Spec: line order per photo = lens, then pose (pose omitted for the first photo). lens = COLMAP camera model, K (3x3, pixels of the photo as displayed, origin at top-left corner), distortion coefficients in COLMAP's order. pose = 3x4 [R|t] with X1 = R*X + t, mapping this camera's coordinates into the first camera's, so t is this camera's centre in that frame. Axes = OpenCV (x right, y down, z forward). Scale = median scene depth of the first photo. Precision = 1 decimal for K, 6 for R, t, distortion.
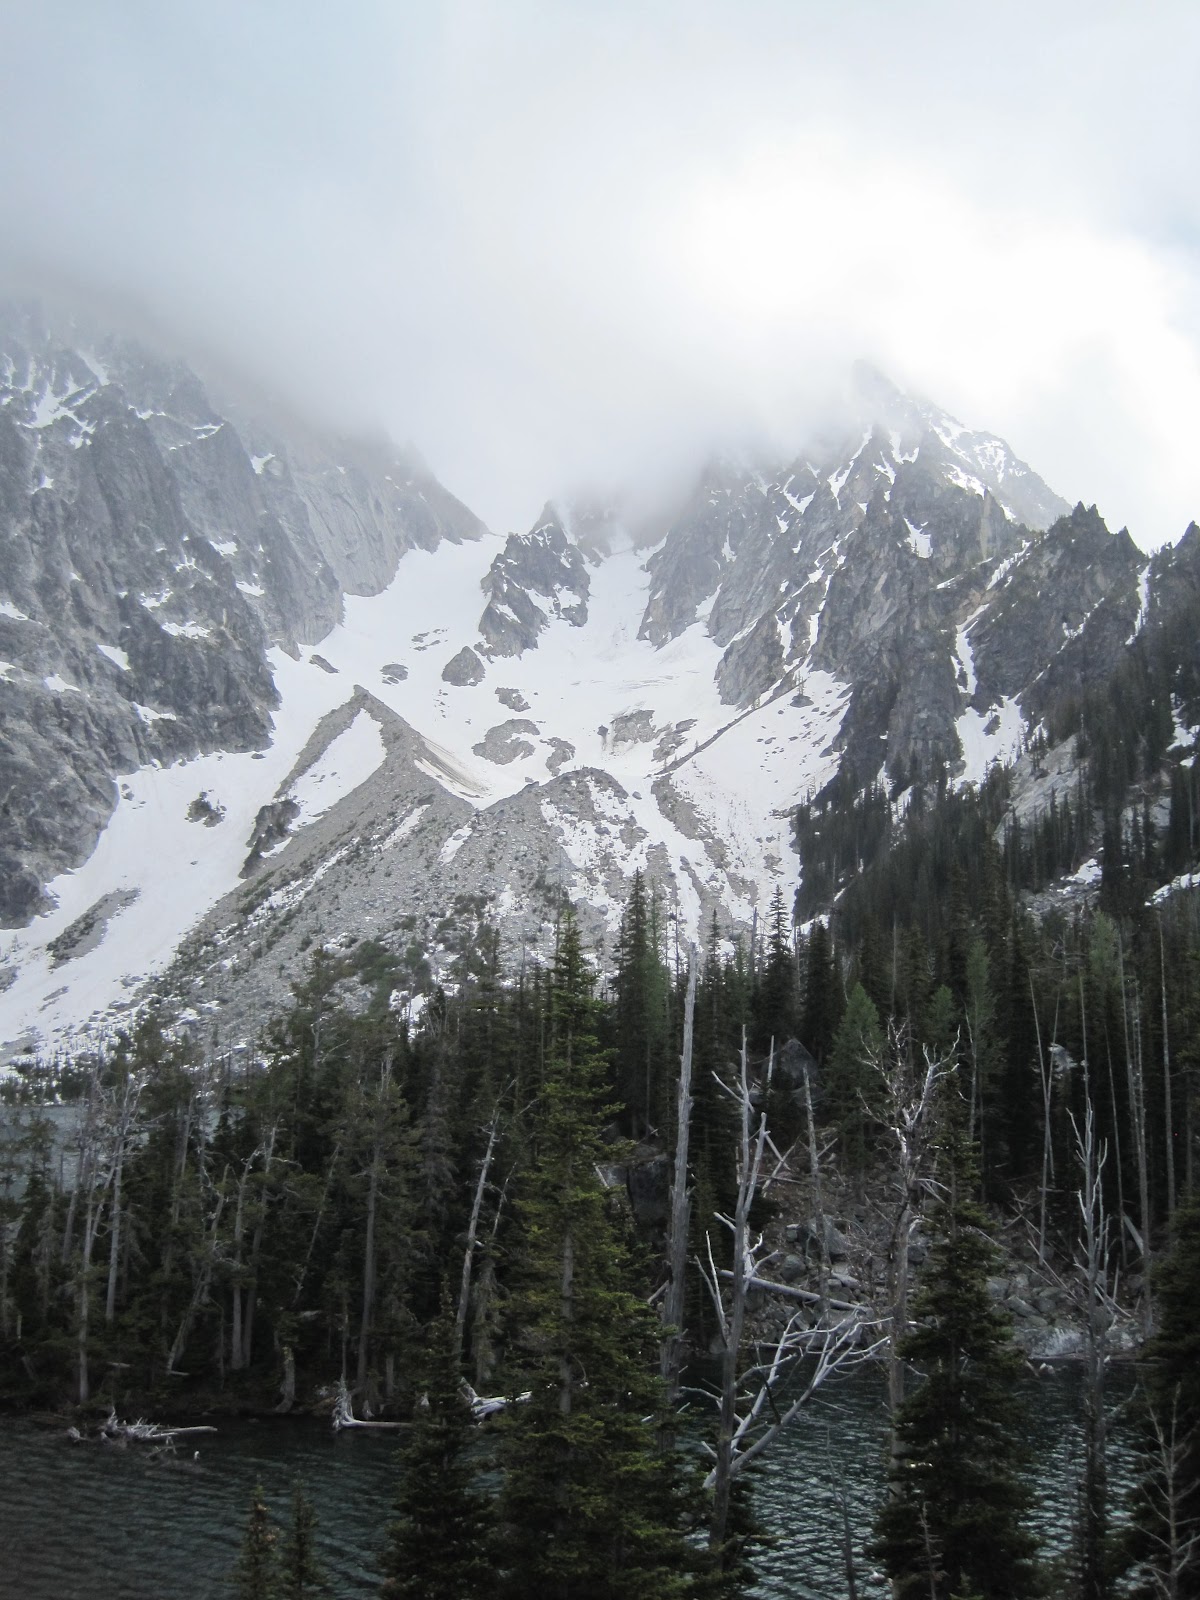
lens RADIAL K [[1641.7, 0, 610.3], [0, 1641.7, 793.3], [0, 0, 1]] dist [-0.176043, 0.132297]
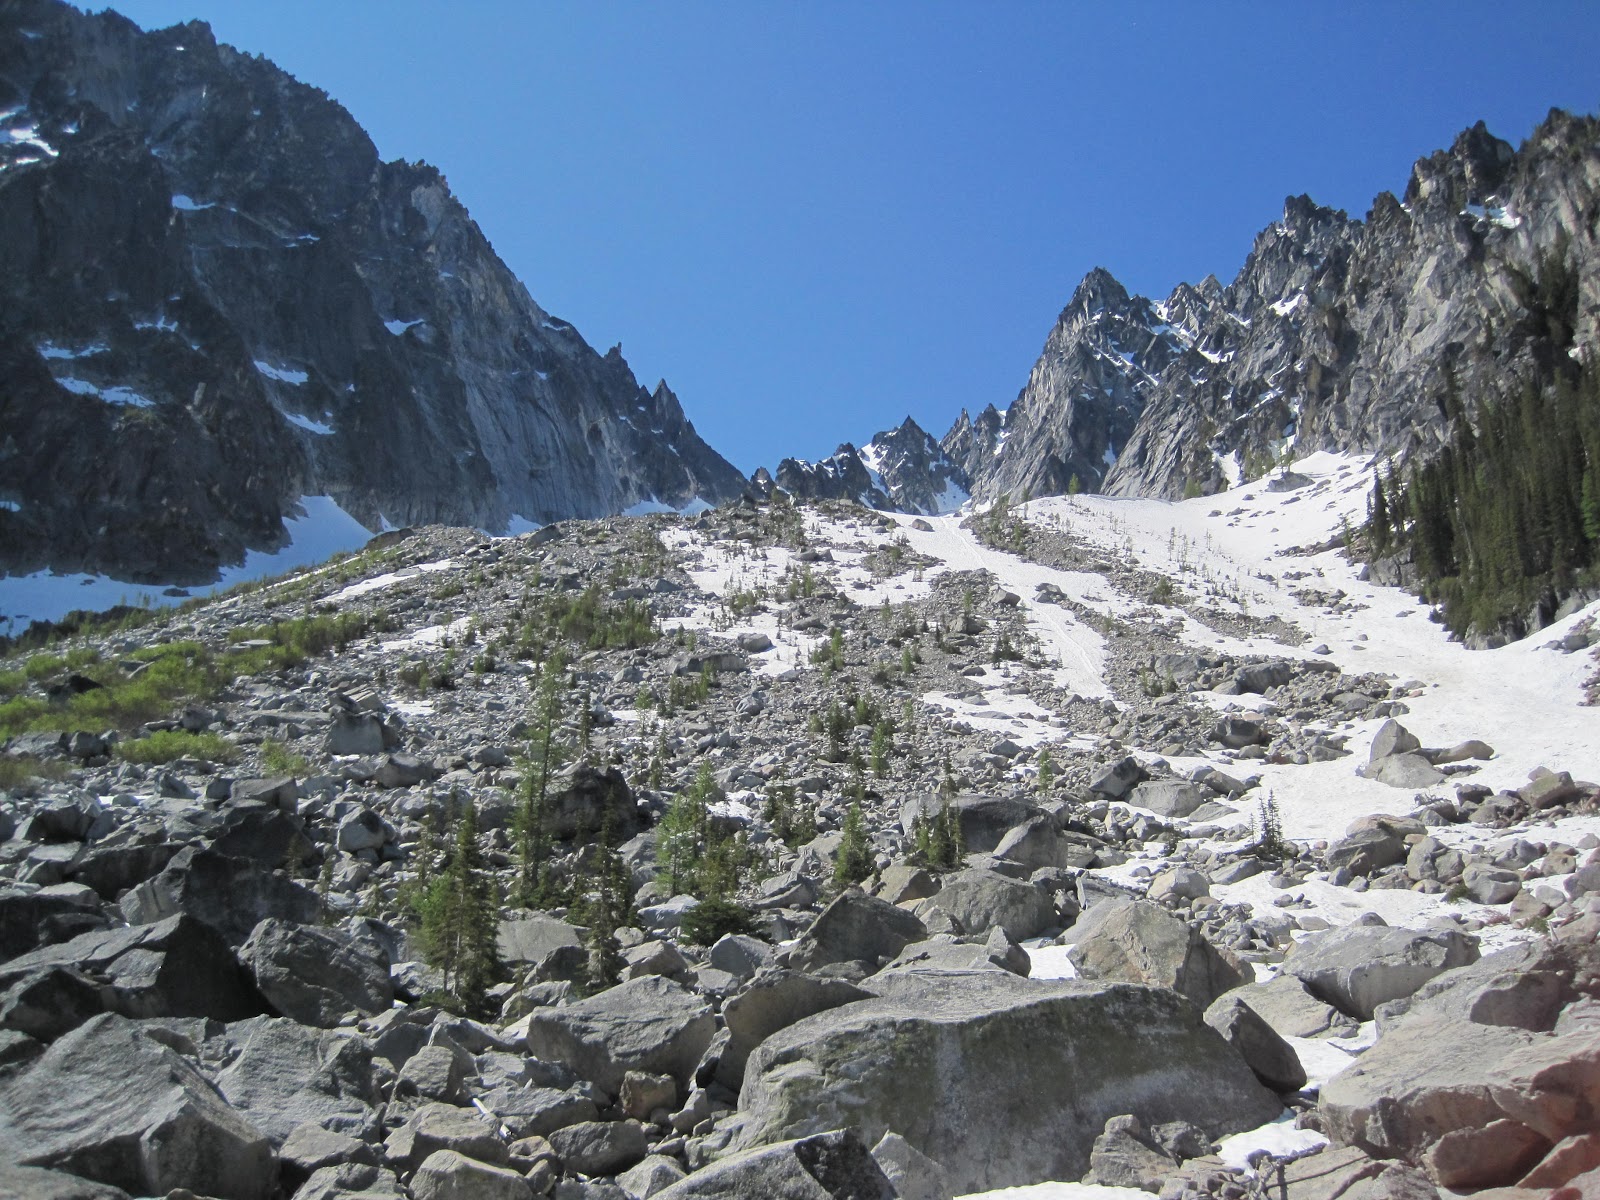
lens RADIAL K [[1641.7, 0, 800.0], [0, 1641.7, 600.0], [0, 0, 1]] dist [-0.176043, 0.132297]
pose [[0.994072, -0.016842, -0.107414, 0.020864], [-0.011033, 0.967203, -0.253763, 0.085312], [0.108165, 0.253444, 0.961284, 0.462471]]
